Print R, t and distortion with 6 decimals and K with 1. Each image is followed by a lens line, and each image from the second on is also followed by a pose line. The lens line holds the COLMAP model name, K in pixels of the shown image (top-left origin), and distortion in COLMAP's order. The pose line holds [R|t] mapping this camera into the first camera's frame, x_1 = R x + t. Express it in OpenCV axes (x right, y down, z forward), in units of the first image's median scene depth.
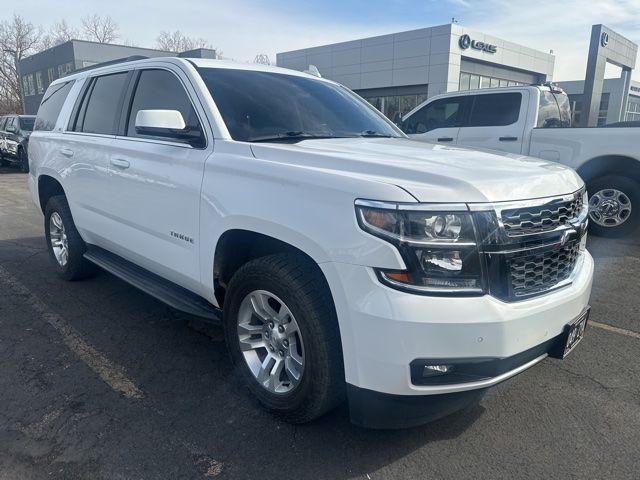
lens RADIAL K [[456.9, 0, 321.8], [0, 456.9, 235.7], [0, 0, 1]] dist [0.003031, -0.009310]
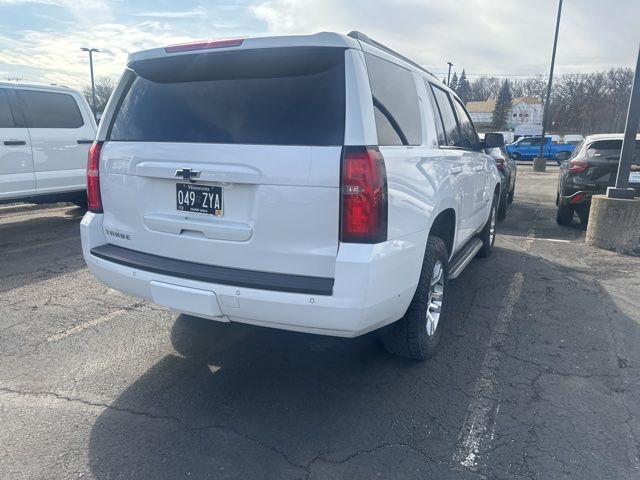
lens RADIAL K [[450.7, 0, 327.0], [0, 450.7, 240.1], [0, 0, 1]] dist [0.027404, -0.031987]
pose [[-0.304068, -0.216655, 0.927687, -0.713713], [0.189896, 0.940469, 0.281882, -0.189152], [-0.933532, 0.261875, -0.244825, 0.808085]]
